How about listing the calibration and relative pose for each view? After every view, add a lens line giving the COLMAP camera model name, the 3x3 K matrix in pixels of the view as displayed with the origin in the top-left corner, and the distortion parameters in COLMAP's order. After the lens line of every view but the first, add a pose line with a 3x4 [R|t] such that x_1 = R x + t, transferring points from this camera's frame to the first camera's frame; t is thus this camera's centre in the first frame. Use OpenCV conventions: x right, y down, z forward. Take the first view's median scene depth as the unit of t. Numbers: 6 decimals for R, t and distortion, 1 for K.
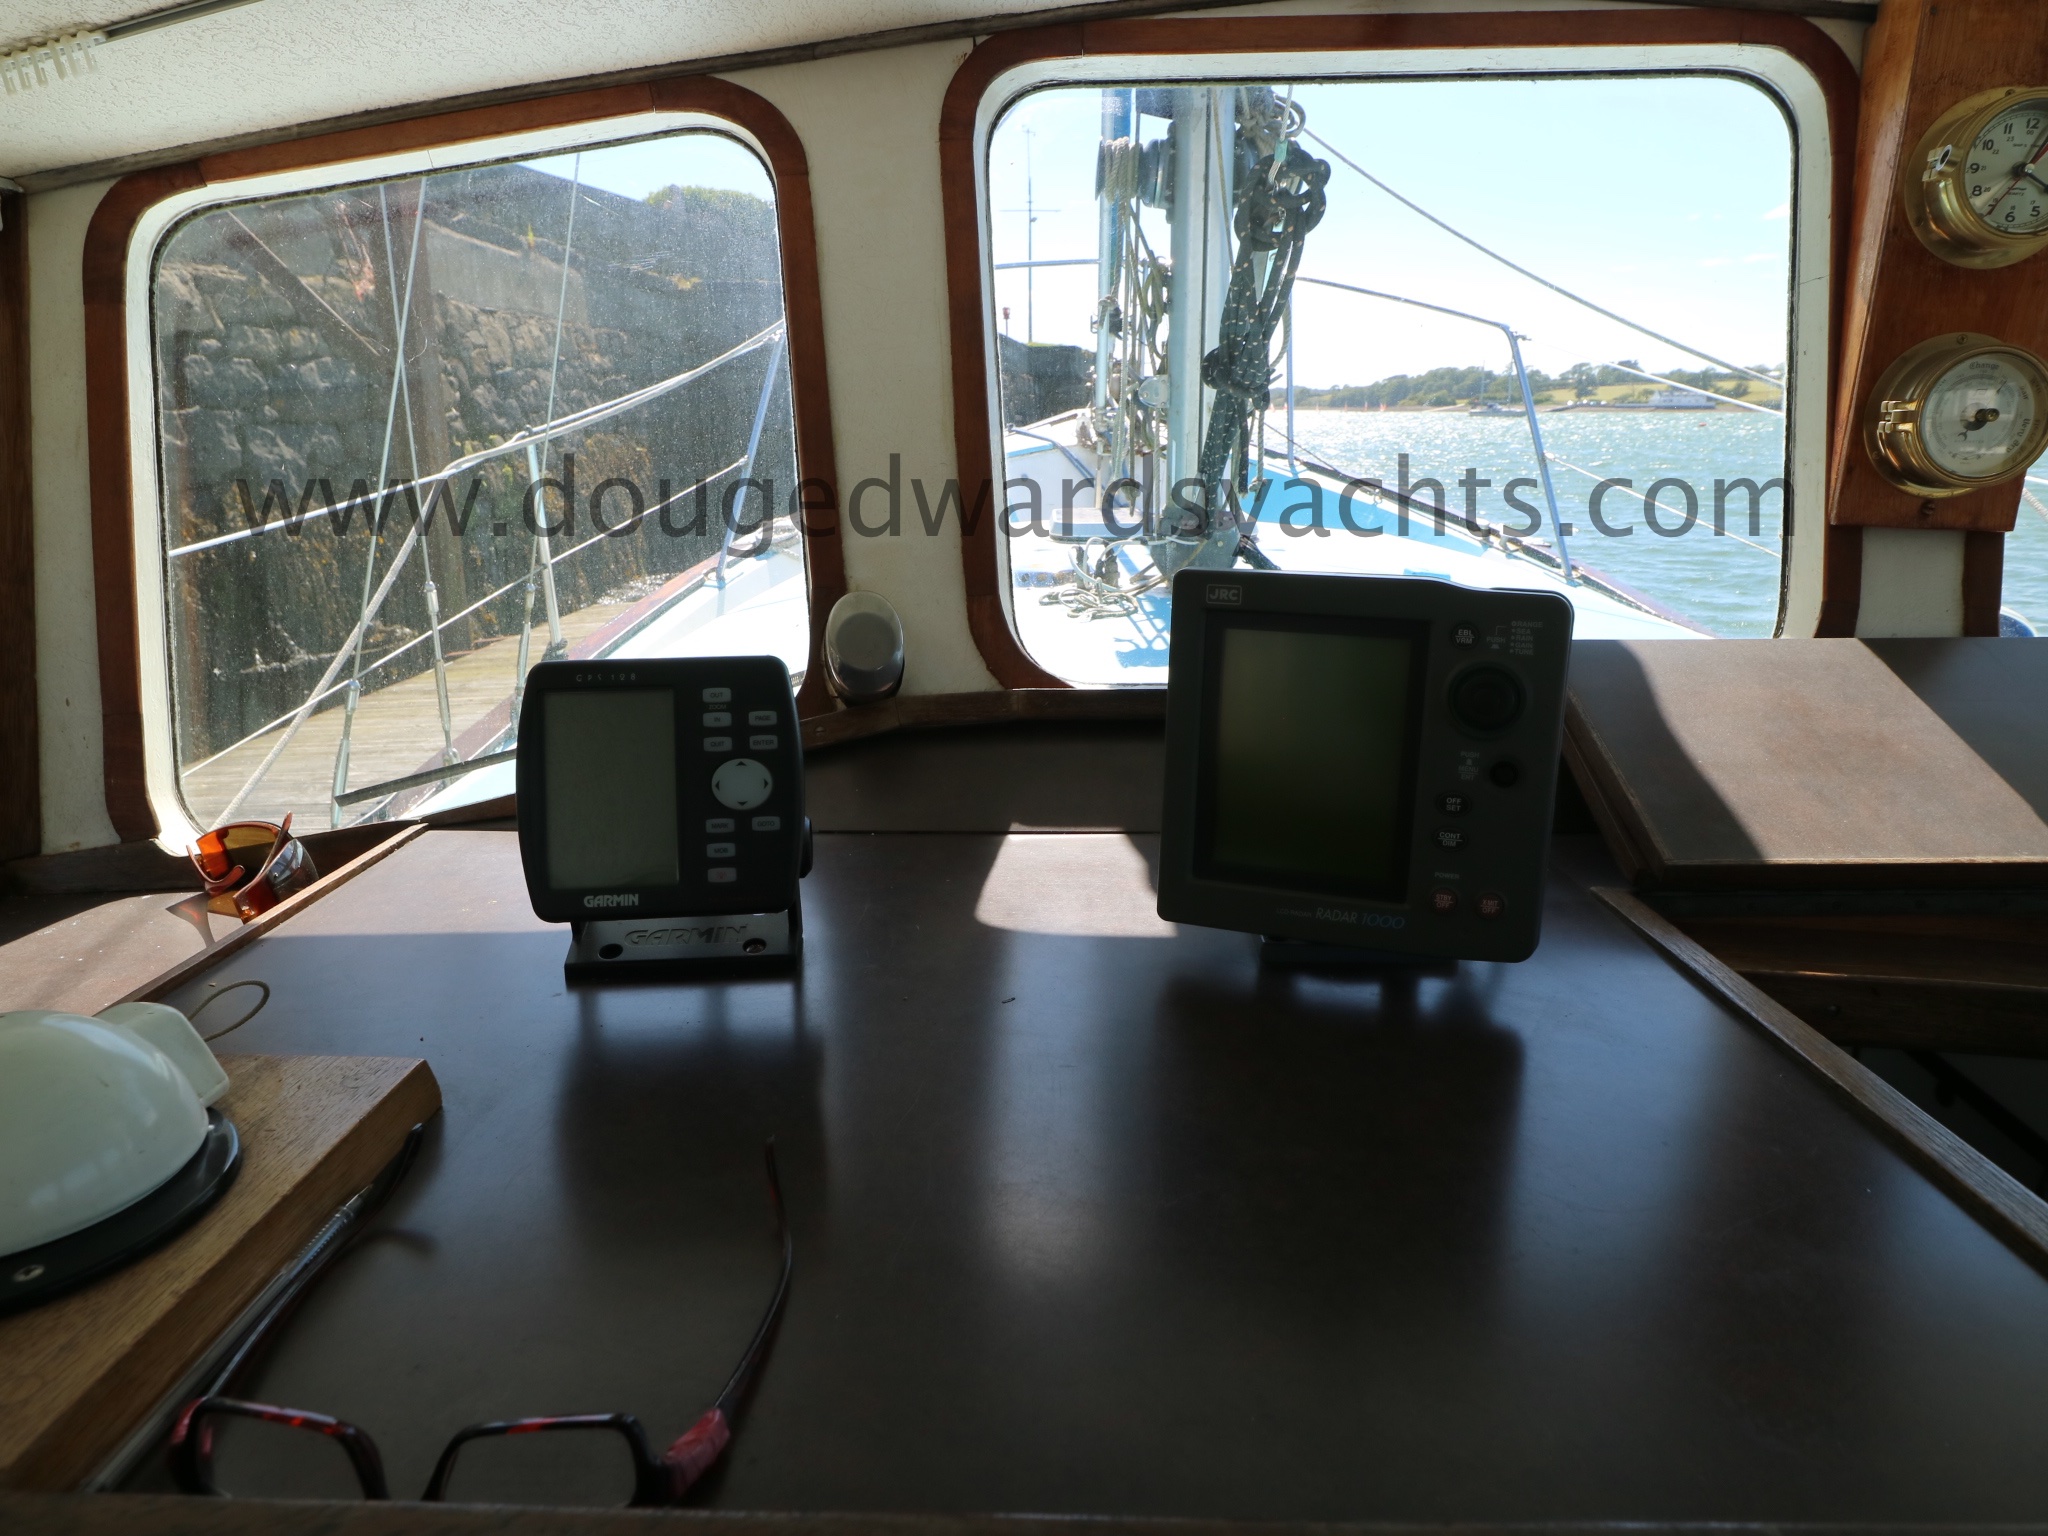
lens RADIAL K [[1243.2, 0, 1029.6], [0, 1243.2, 768.0], [0, 0, 1]] dist [-0.023510, 0.003148]
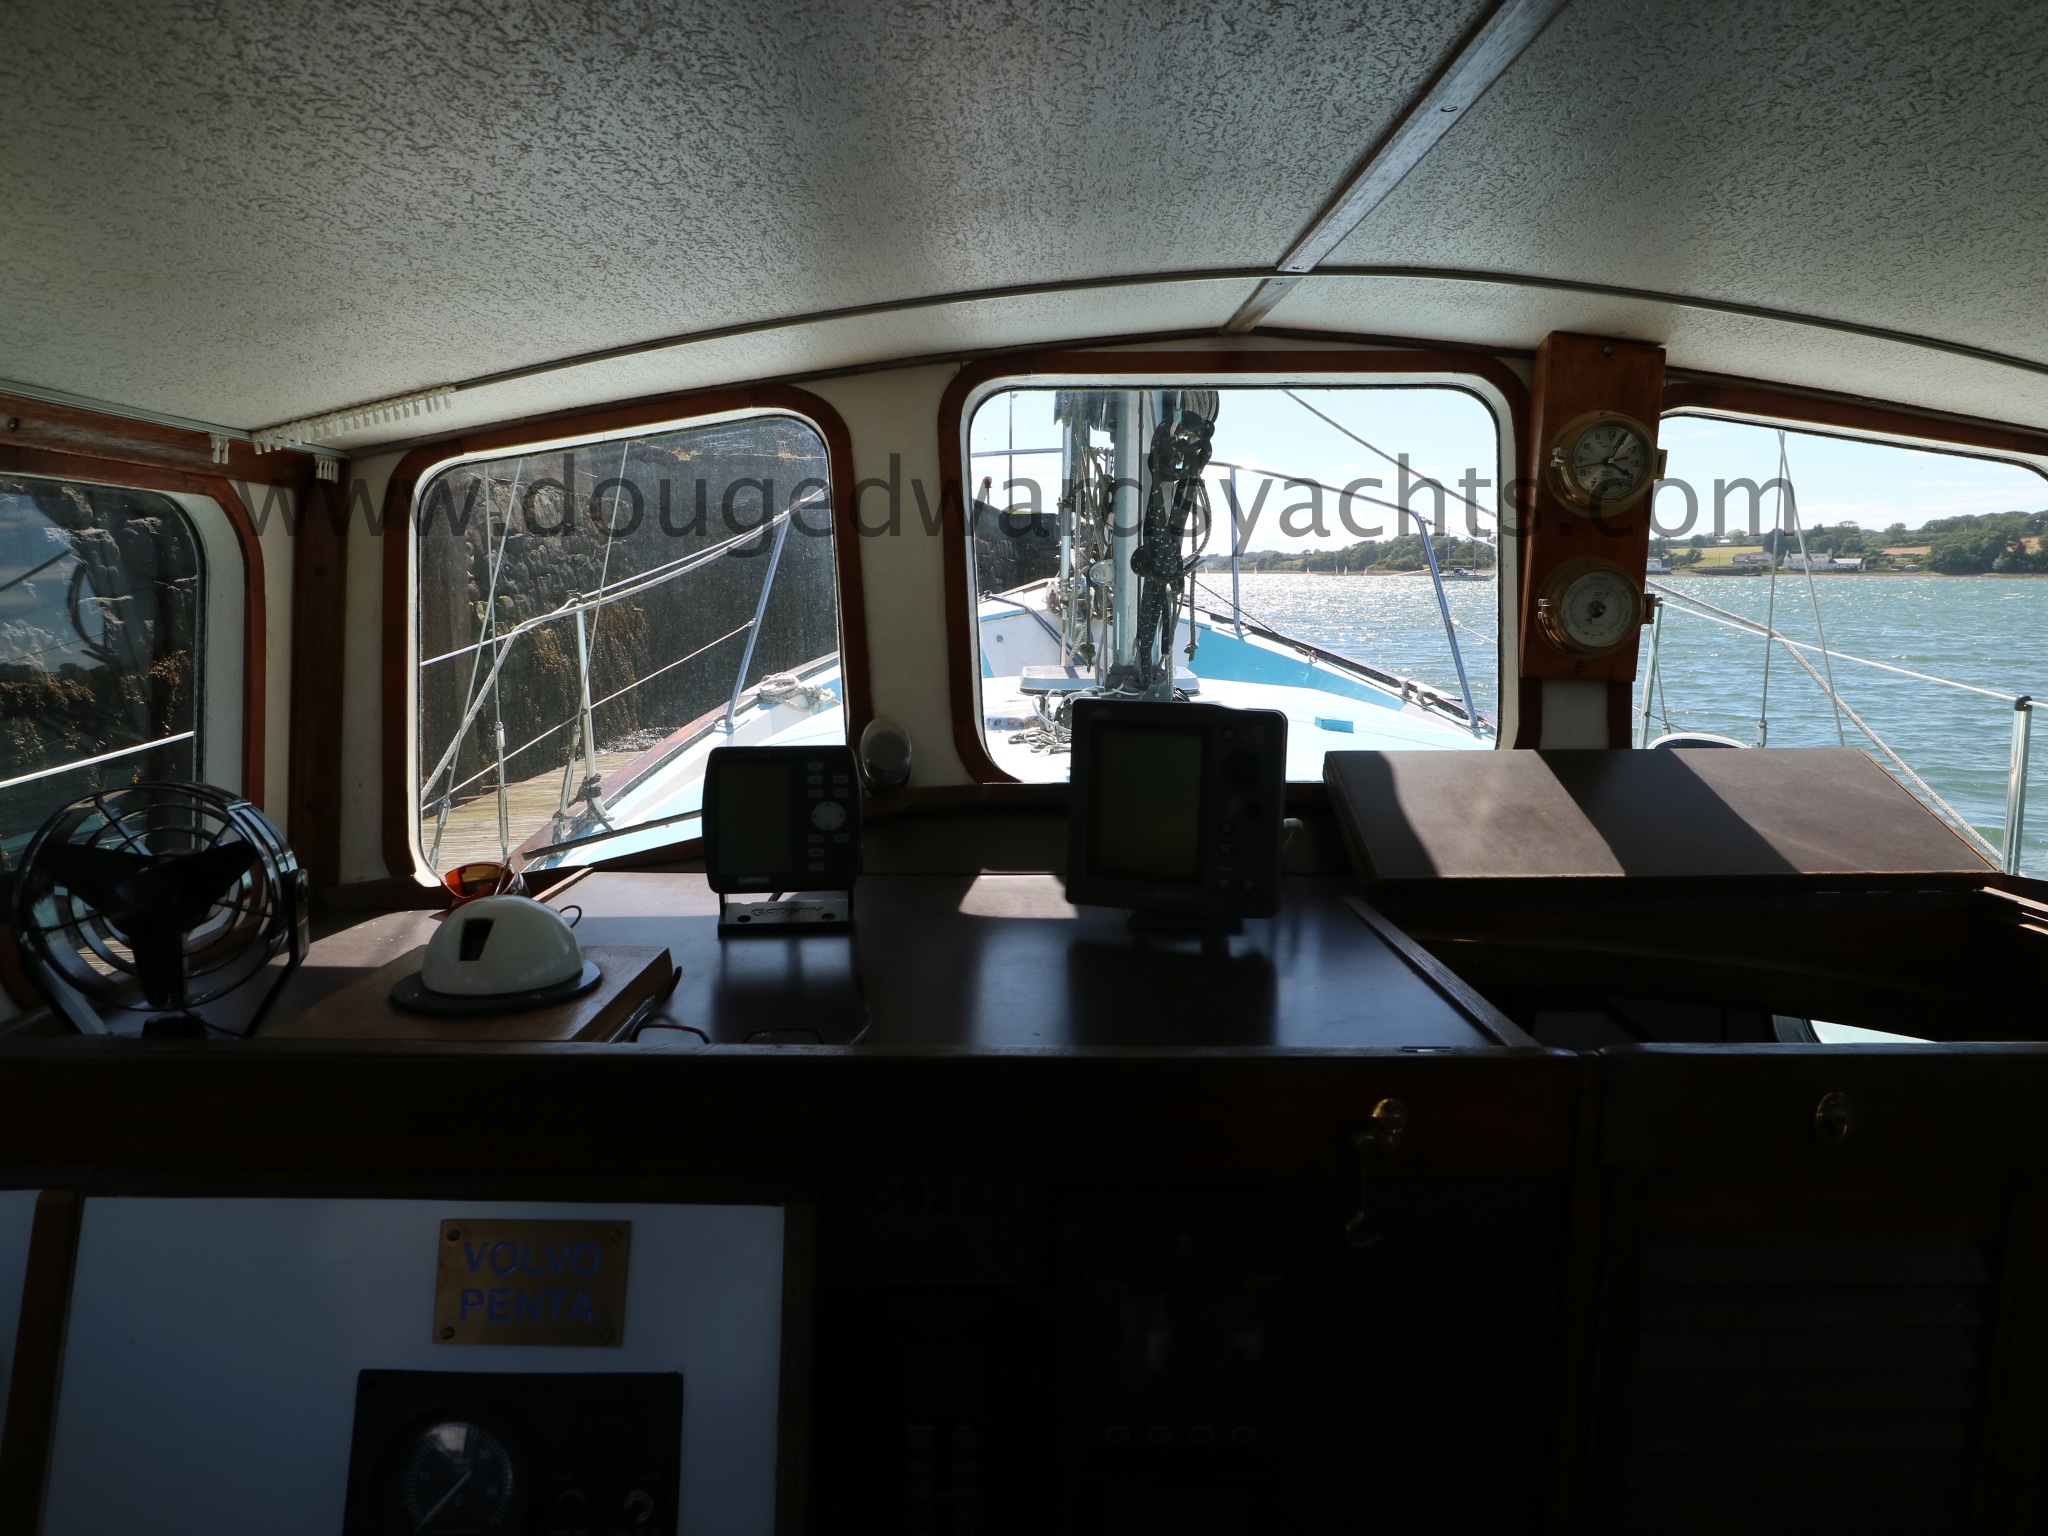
lens RADIAL K [[1243.2, 0, 1029.6], [0, 1243.2, 768.0], [0, 0, 1]] dist [-0.023510, 0.003148]
pose [[0.999812, 0.004392, 0.018862, 0.013210], [-0.002016, 0.992259, -0.124172, 0.099420], [-0.019261, 0.124111, 0.992081, -0.467183]]
